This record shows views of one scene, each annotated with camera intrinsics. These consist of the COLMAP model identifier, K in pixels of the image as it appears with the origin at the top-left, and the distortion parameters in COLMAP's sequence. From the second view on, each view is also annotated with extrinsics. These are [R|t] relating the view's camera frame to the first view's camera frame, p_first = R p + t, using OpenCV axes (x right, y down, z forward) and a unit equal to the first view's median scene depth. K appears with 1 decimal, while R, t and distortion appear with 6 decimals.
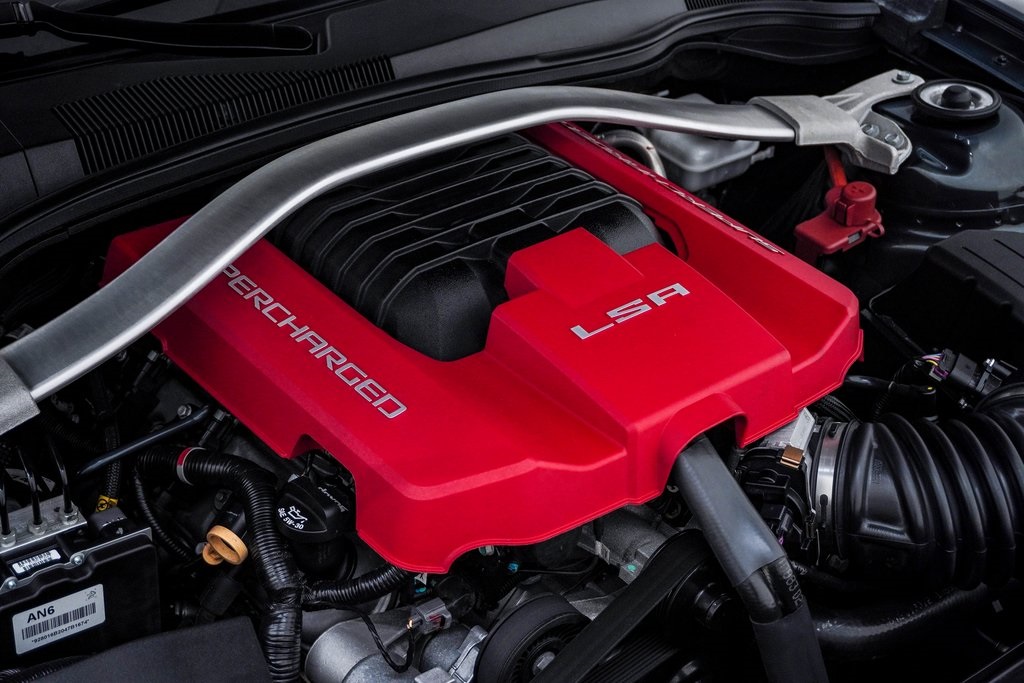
lens RADIAL K [[1669.5, 0, 511.9], [0, 1669.5, 341.7], [0, 0, 1]] dist [0.029168, 0.000000]
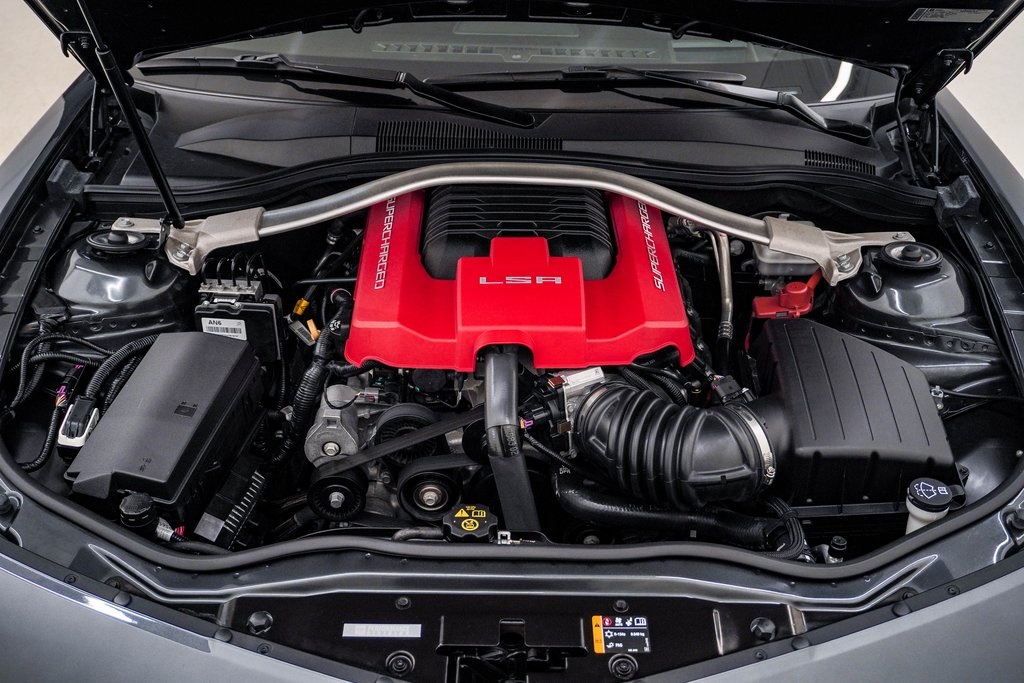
lens RADIAL K [[1078.6, 0, 512.3], [0, 1078.6, 341.3], [0, 0, 1]] dist [0.029241, 0.000000]
pose [[0.781409, 0.306653, -0.543474, 0.705271], [-0.321273, 0.944328, 0.070906, -0.035633], [0.534962, 0.119197, 0.836426, 0.019692]]
